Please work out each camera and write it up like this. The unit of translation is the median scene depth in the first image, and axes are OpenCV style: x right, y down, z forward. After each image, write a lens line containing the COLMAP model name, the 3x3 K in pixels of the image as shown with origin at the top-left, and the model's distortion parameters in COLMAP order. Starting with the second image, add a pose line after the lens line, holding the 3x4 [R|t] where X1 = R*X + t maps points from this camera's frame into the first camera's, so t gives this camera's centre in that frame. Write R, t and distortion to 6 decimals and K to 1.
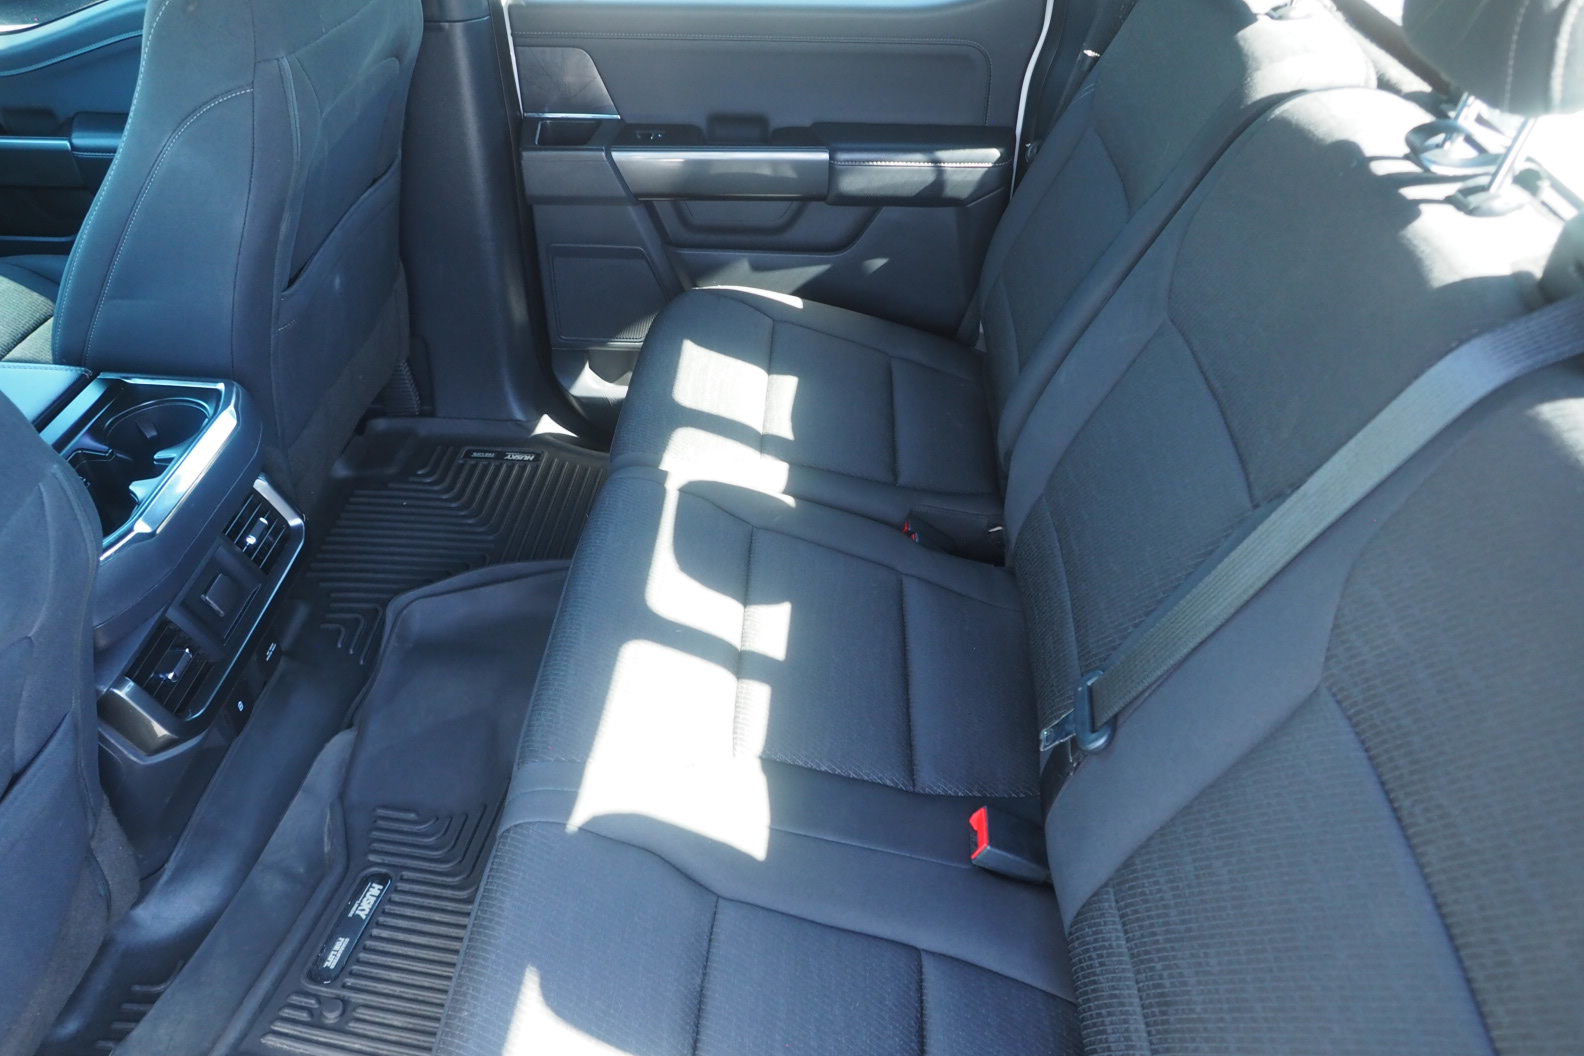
lens RADIAL K [[1132.1, 0, 784.4], [0, 1132.1, 531.9], [0, 0, 1]] dist [-0.021908, 0.002886]
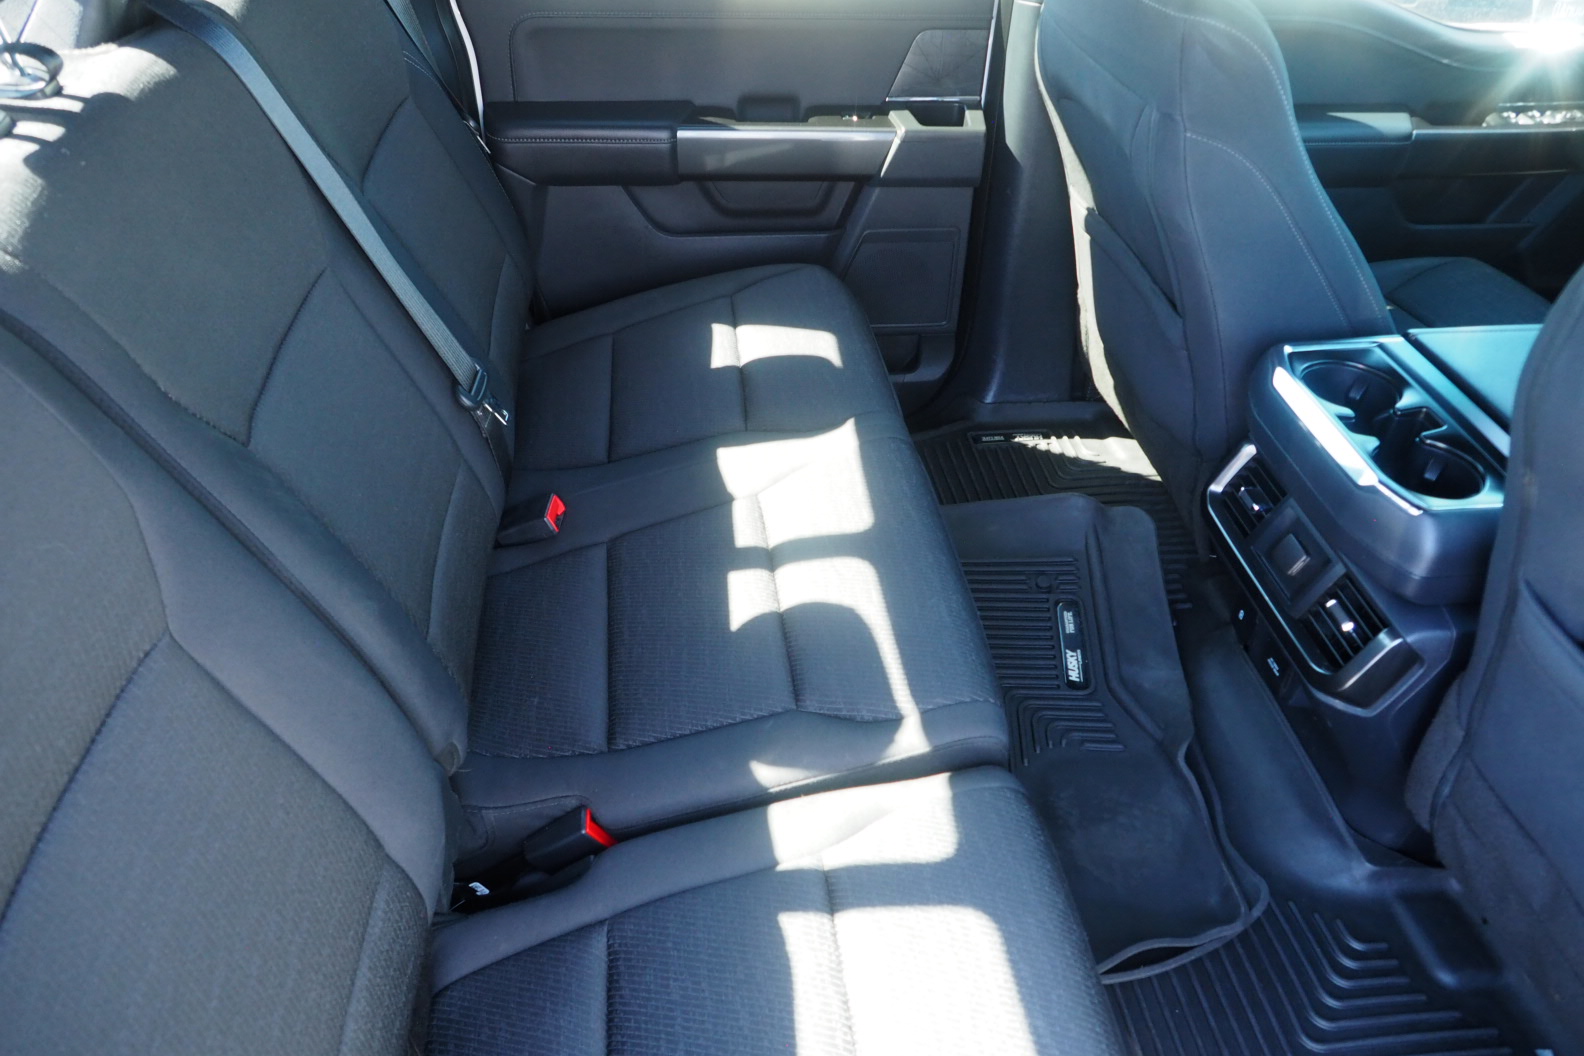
lens RADIAL K [[1132.1, 0, 784.4], [0, 1132.1, 531.9], [0, 0, 1]] dist [-0.021908, 0.002886]
pose [[-0.983283, 0.100628, -0.151754, 0.094702], [-0.139753, 0.117182, 0.983228, -0.854914], [0.116723, 0.987999, -0.101160, 1.012862]]
